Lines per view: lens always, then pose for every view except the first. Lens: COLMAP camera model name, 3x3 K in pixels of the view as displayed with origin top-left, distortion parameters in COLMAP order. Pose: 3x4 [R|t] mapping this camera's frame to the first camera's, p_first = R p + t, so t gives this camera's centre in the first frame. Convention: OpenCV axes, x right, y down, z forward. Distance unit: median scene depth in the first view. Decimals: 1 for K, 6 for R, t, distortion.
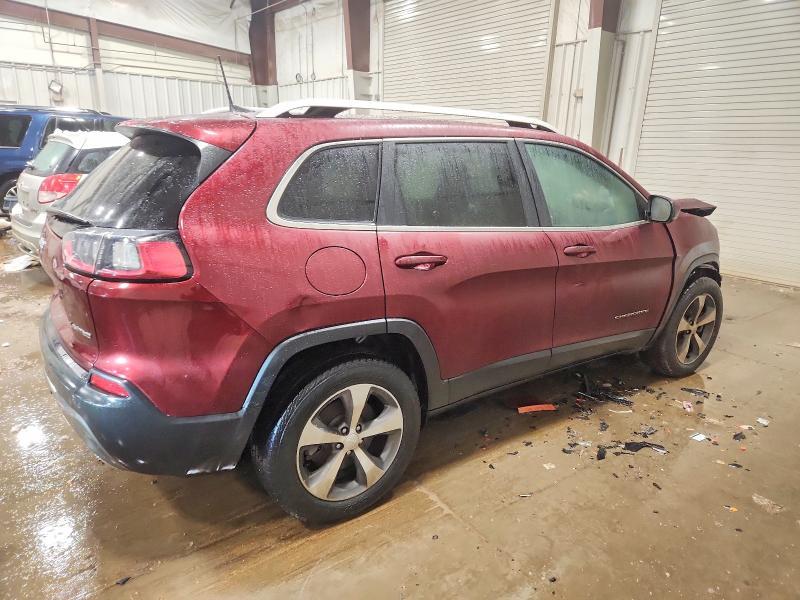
lens RADIAL K [[570.4, 0, 400.0], [0, 570.4, 300.0], [0, 0, 1]] dist [0.005045, 0.000684]
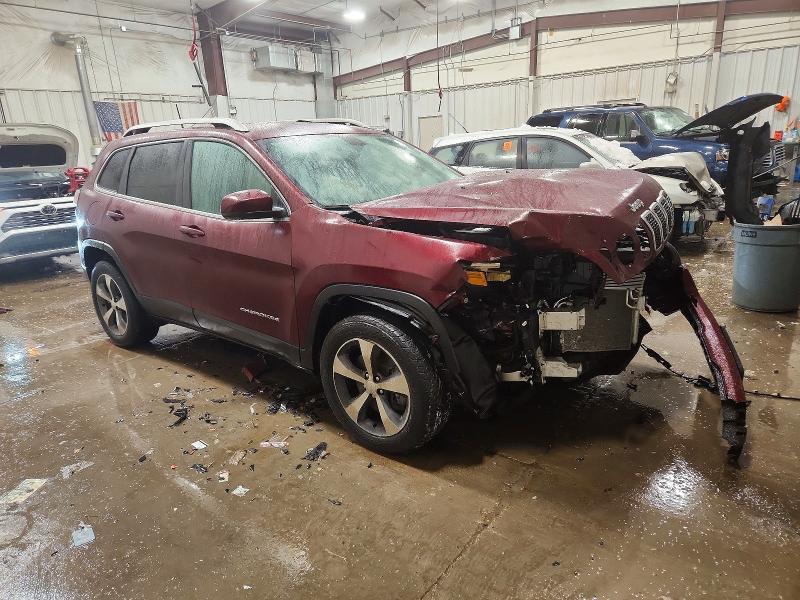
lens RADIAL K [[556.9, 0, 400.0], [0, 556.9, 300.0], [0, 0, 1]] dist [0.001332, 0.033626]
pose [[0.253632, 0.237697, -0.937641, 0.986299], [-0.206490, 0.960299, 0.187586, -0.164368], [0.945004, 0.146036, 0.292644, 0.698625]]
